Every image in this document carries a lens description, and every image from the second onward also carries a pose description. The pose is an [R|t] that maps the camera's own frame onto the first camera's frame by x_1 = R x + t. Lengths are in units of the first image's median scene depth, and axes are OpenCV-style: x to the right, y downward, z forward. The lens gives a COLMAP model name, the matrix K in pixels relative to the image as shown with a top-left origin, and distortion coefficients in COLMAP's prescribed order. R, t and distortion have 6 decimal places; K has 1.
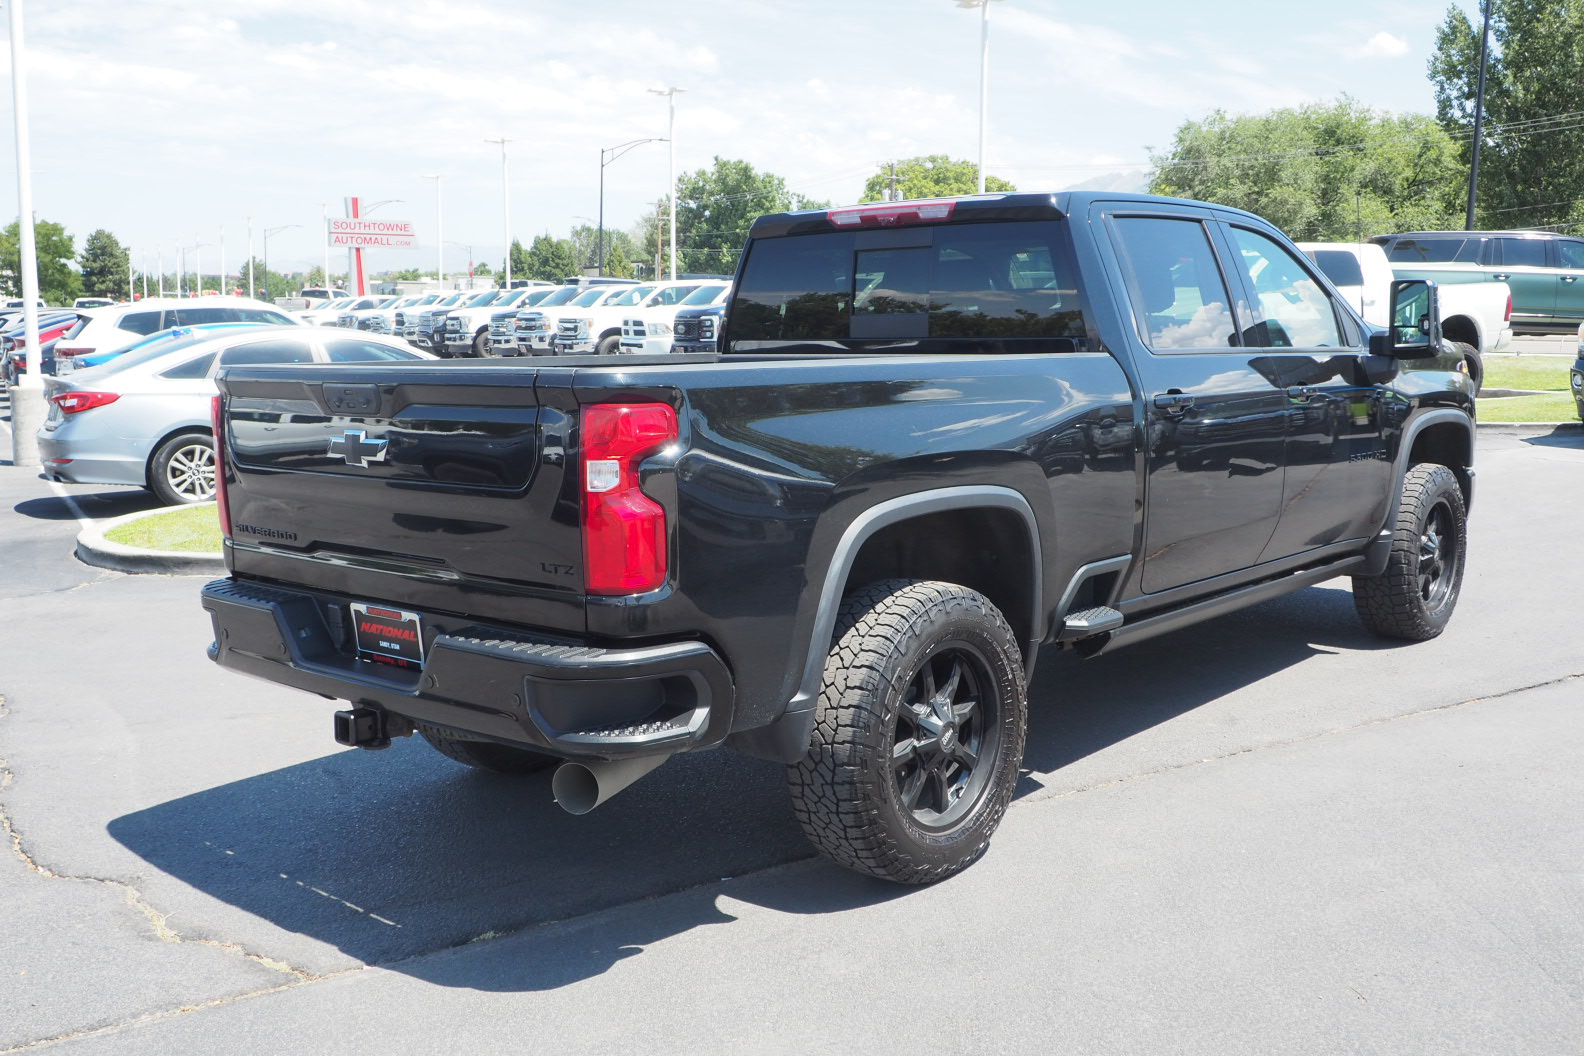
lens RADIAL K [[1574.4, 0, 780.2], [0, 1574.4, 528.6], [0, 0, 1]] dist [-0.014812, -0.002236]
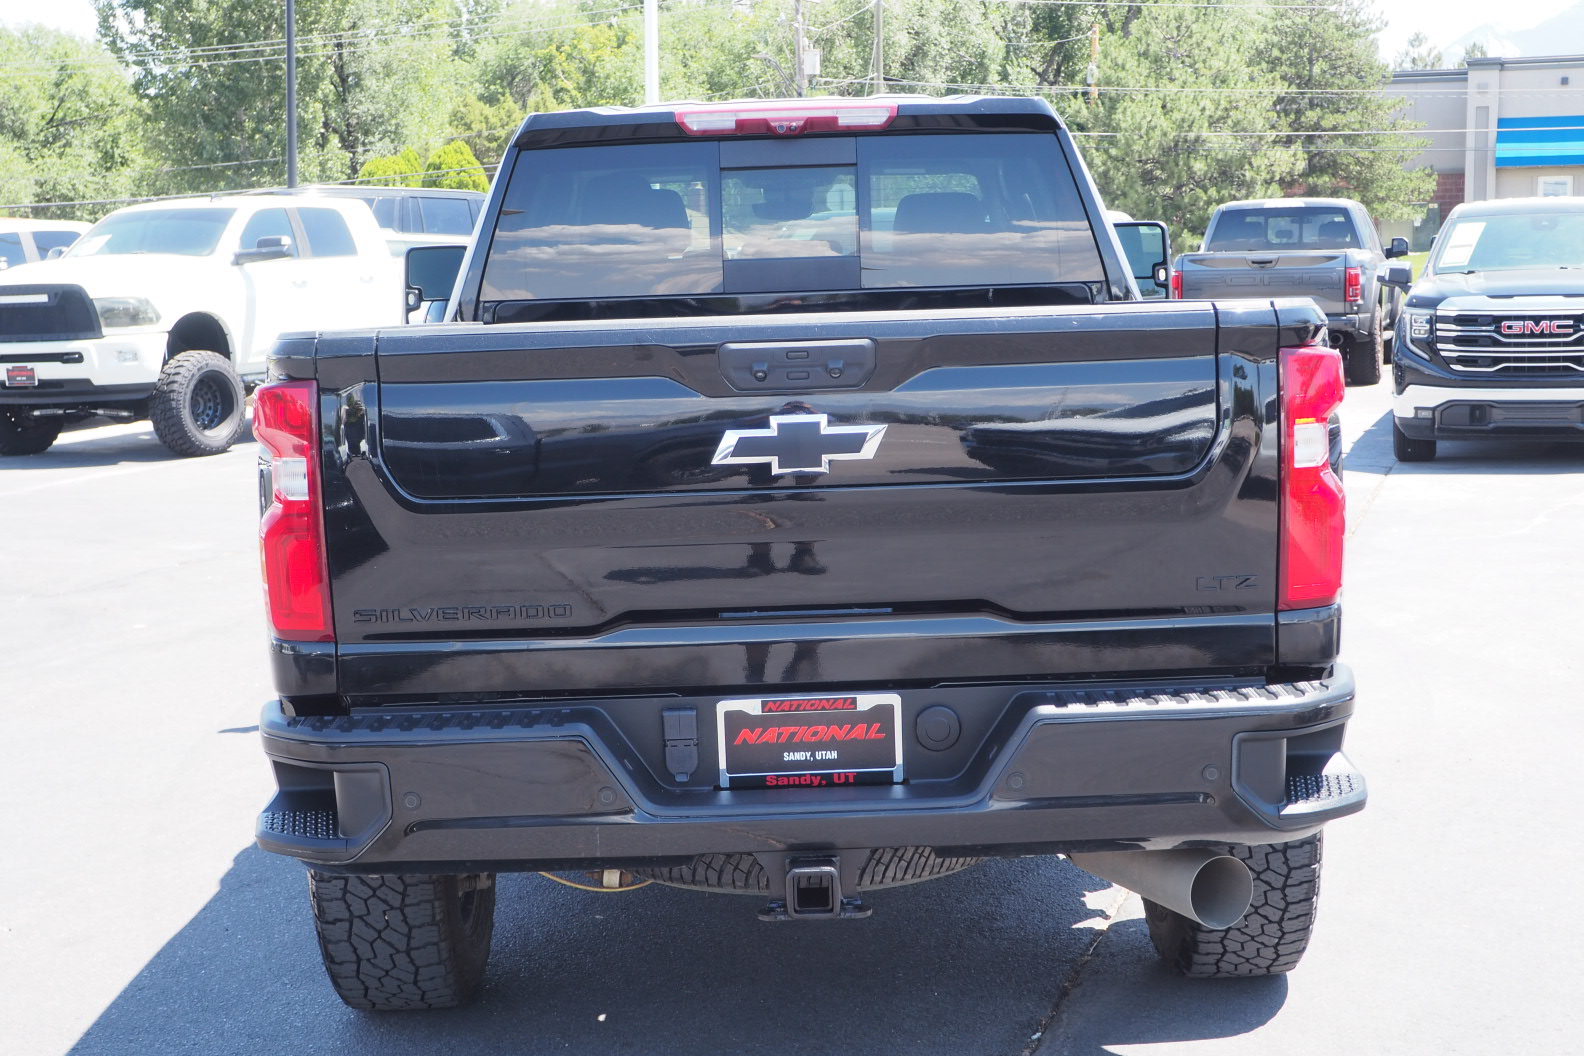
lens RADIAL K [[2332.6, 0, 792.0], [0, 2332.6, 528.0], [0, 0, 1]] dist [-0.007108, 0.056297]
pose [[0.749793, -0.075295, 0.657375, -0.230023], [0.104665, 0.994492, -0.005472, -0.003292], [-0.653342, 0.072907, 0.753544, 0.077964]]
